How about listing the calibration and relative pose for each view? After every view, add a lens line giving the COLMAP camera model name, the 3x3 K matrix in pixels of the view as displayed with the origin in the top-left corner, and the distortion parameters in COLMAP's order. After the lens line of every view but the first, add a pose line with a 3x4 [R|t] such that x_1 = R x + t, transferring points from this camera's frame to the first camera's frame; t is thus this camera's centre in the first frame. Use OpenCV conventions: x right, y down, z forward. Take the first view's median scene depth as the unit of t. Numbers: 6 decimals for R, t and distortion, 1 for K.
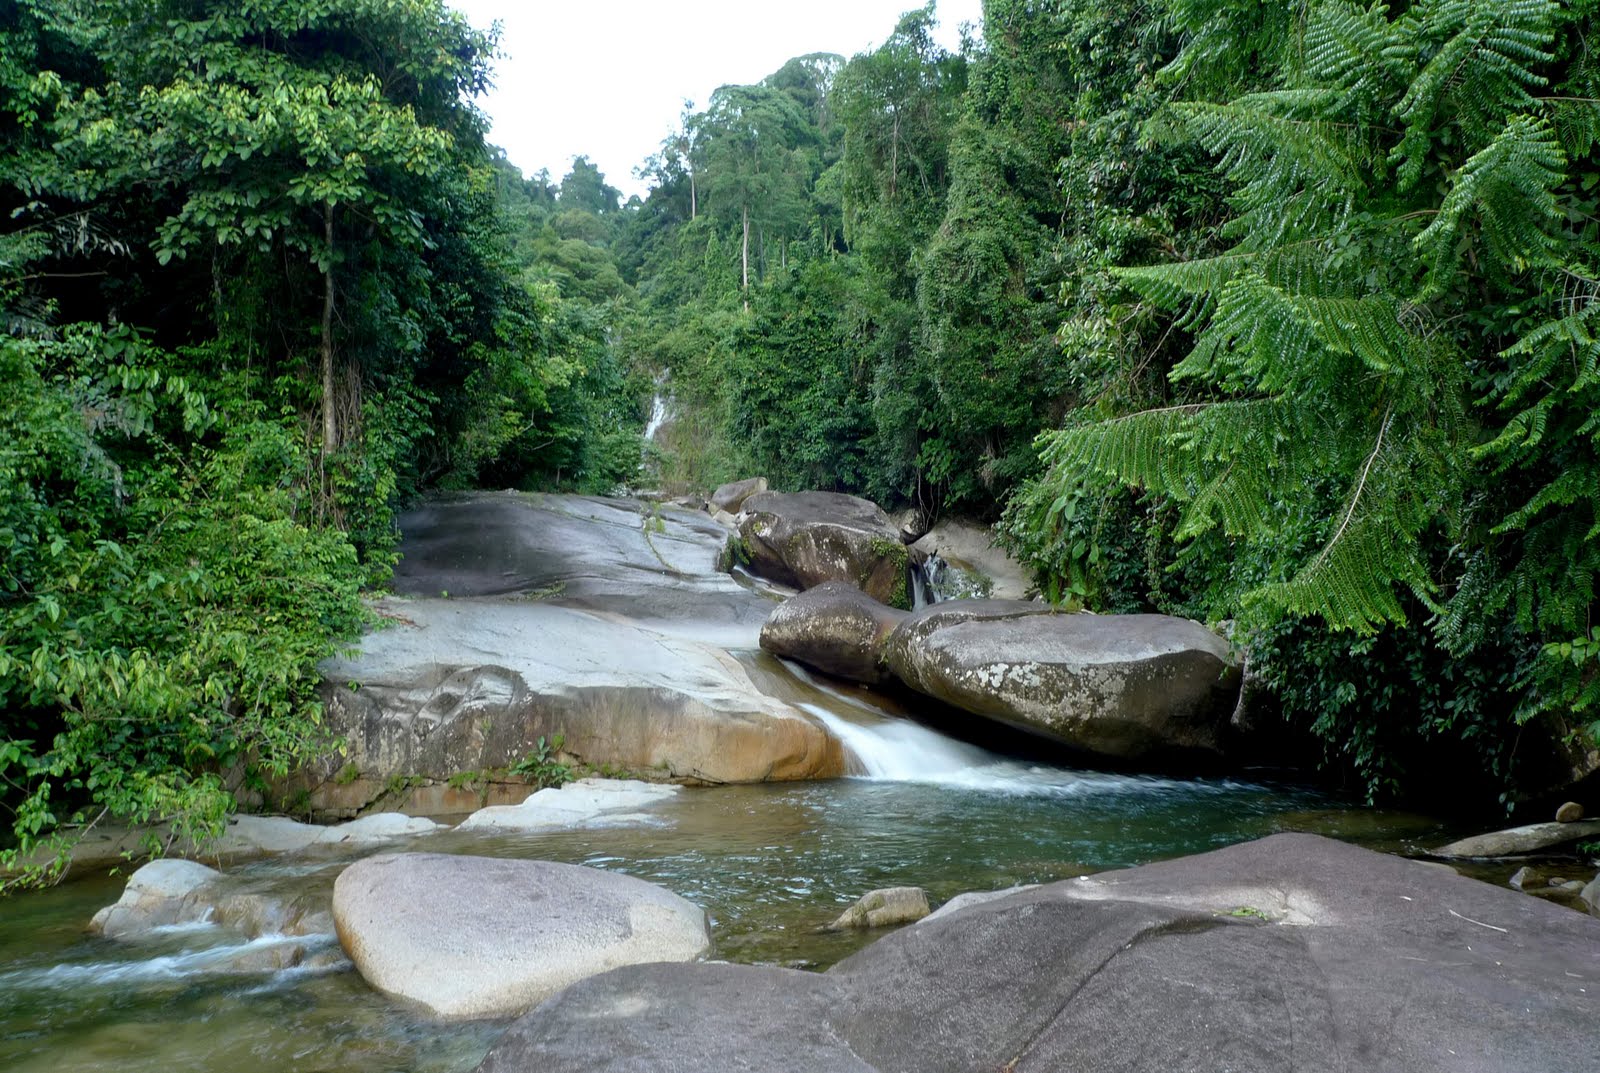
lens RADIAL K [[1272.5, 0, 800.0], [0, 1272.5, 536.5], [0, 0, 1]] dist [-0.005311, -0.001664]
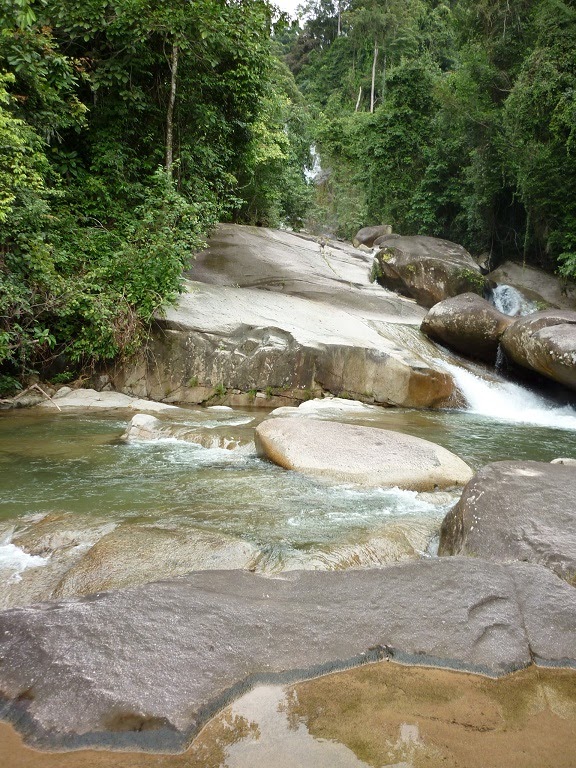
lens RADIAL K [[843.3, 0, 288.0], [0, 843.3, 384.0], [0, 0, 1]] dist [-0.012841, -0.007162]
pose [[0.992689, 0.085464, -0.085234, -0.118565], [-0.072550, 0.986837, 0.144532, 0.012968], [0.096464, -0.137292, 0.985822, -0.102005]]
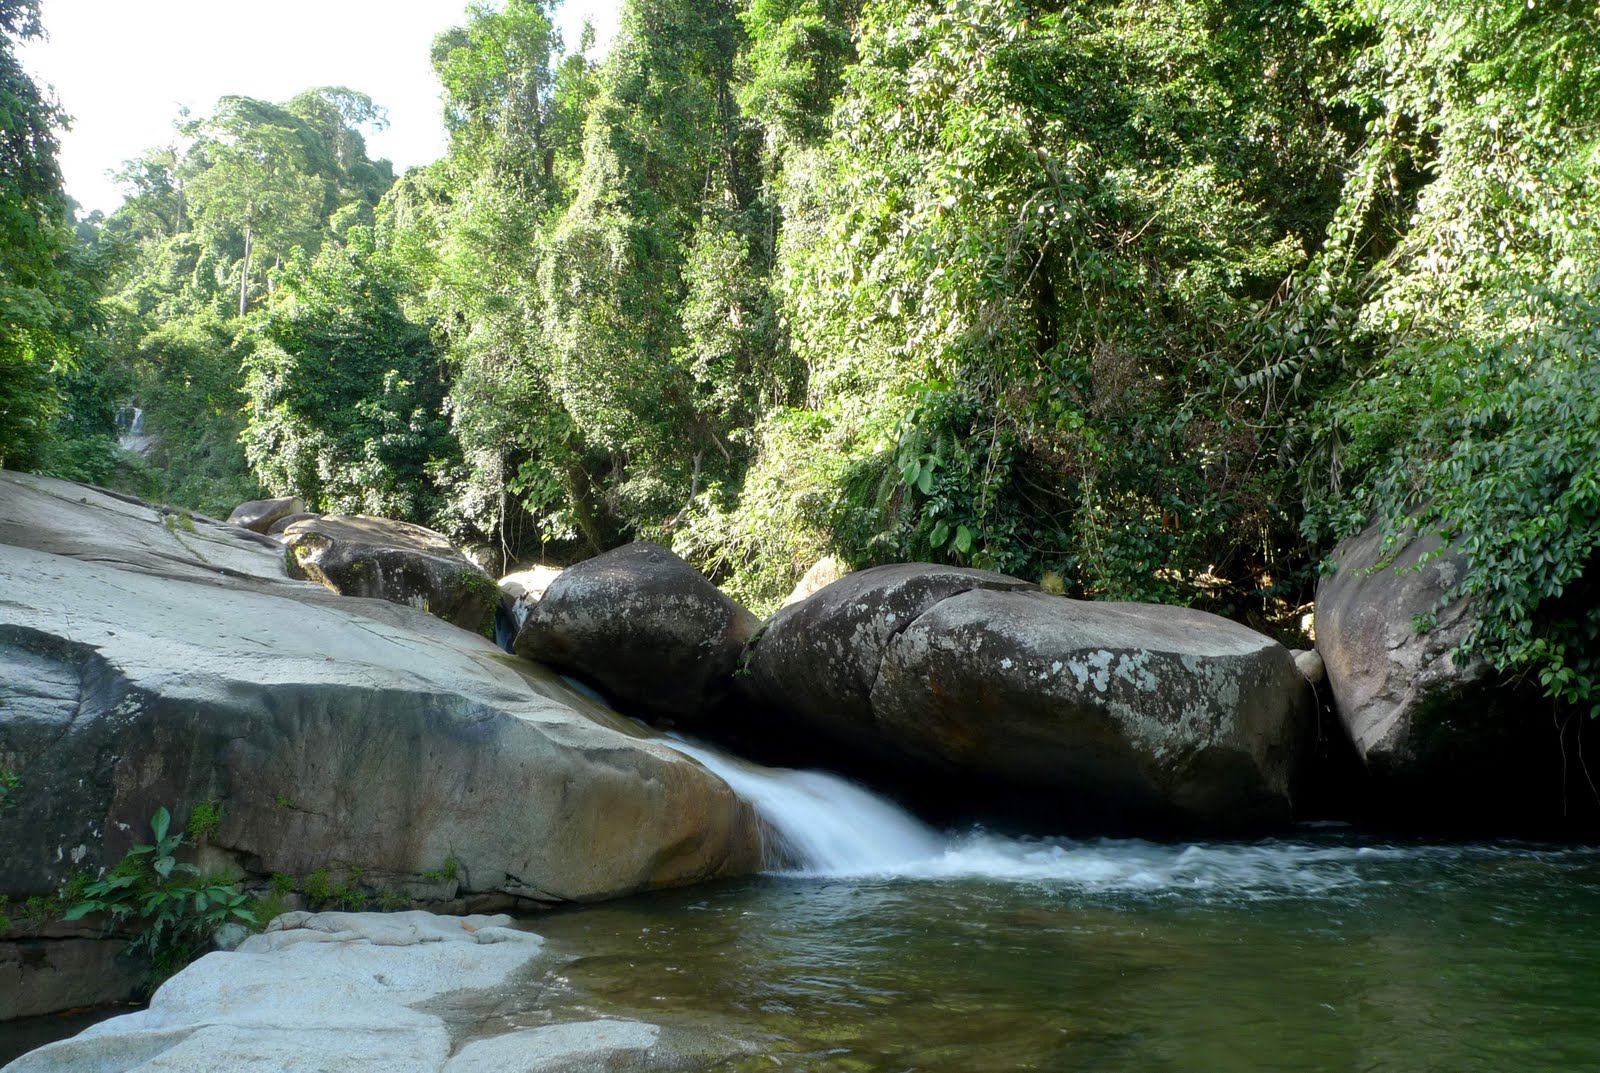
lens RADIAL K [[1161.6, 0, 800.0], [0, 1161.6, 536.5], [0, 0, 1]] dist [-0.044445, 0.003606]
pose [[0.893319, 0.070749, 0.443819, -0.177873], [-0.031989, 0.995036, -0.094232, 0.095686], [-0.448282, 0.069982, 0.891148, 0.563302]]
